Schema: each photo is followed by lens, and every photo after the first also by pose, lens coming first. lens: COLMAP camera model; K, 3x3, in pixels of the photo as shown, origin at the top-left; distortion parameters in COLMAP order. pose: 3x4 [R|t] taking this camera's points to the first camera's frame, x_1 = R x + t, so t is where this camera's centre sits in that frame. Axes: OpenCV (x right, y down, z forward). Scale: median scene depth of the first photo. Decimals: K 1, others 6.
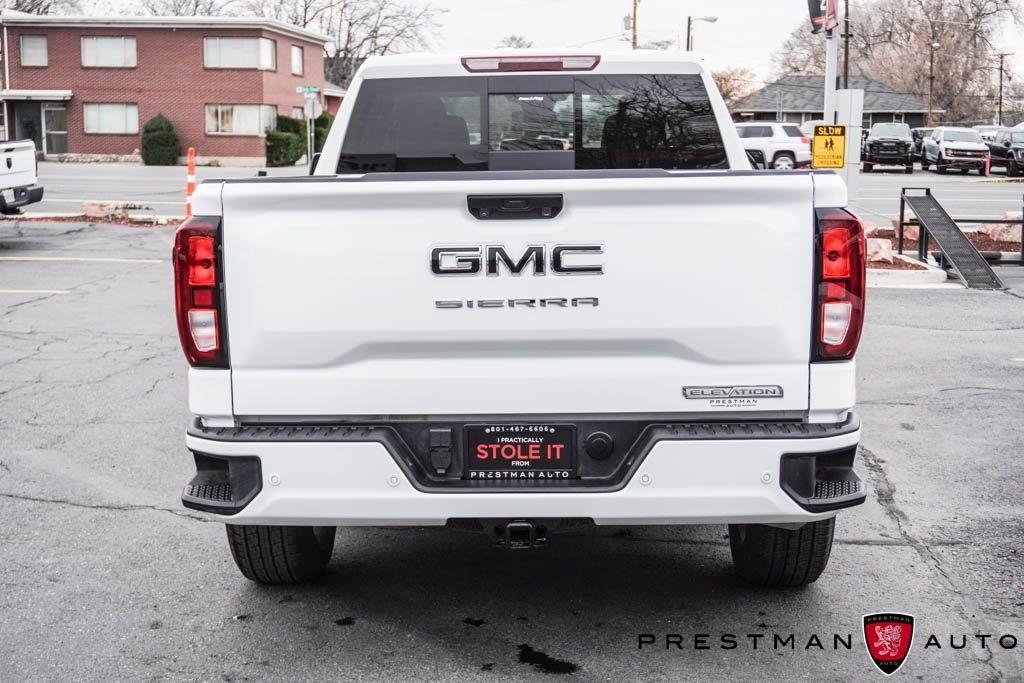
lens RADIAL K [[1509.0, 0, 512.0], [0, 1509.0, 341.5], [0, 0, 1]] dist [0.001210, 0.074665]
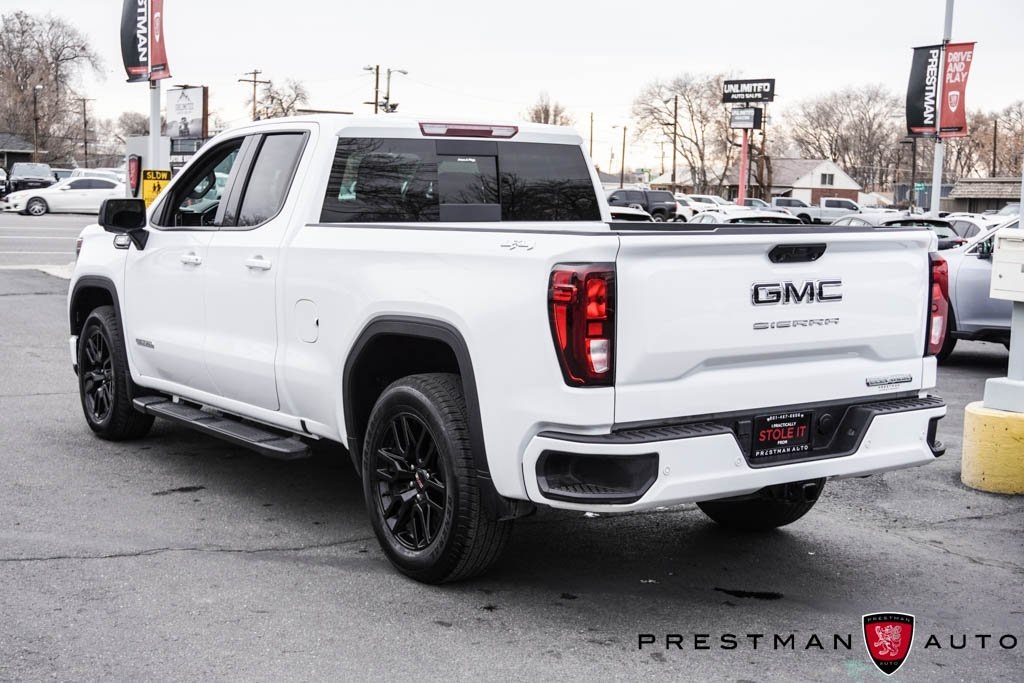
lens RADIAL K [[1509.0, 0, 512.0], [0, 1509.0, 341.5], [0, 0, 1]] dist [0.001210, 0.074665]
pose [[0.784089, -0.042761, 0.619174, -1.018749], [0.057956, 0.998309, -0.004448, -0.017532], [-0.617937, 0.039372, 0.785241, 0.084174]]
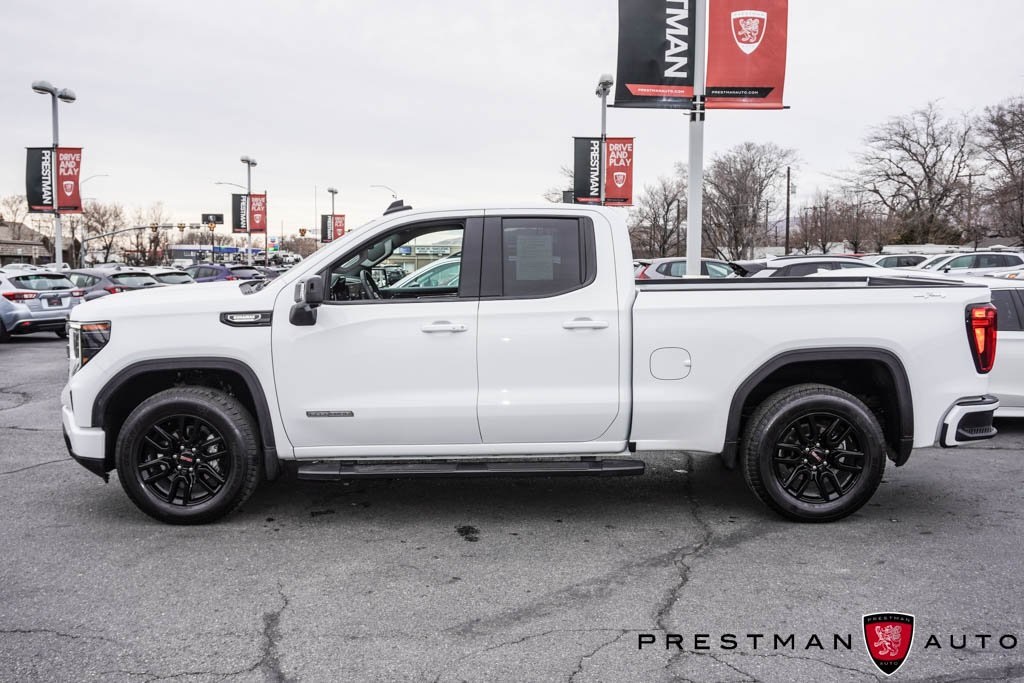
lens RADIAL K [[940.9, 0, 512.0], [0, 940.9, 341.5], [0, 0, 1]] dist [-0.012904, -0.009286]
pose [[-0.117347, -0.084741, 0.989469, -1.457277], [0.125496, 0.987100, 0.099422, -0.243437], [-0.985130, 0.135841, -0.105199, 1.799221]]
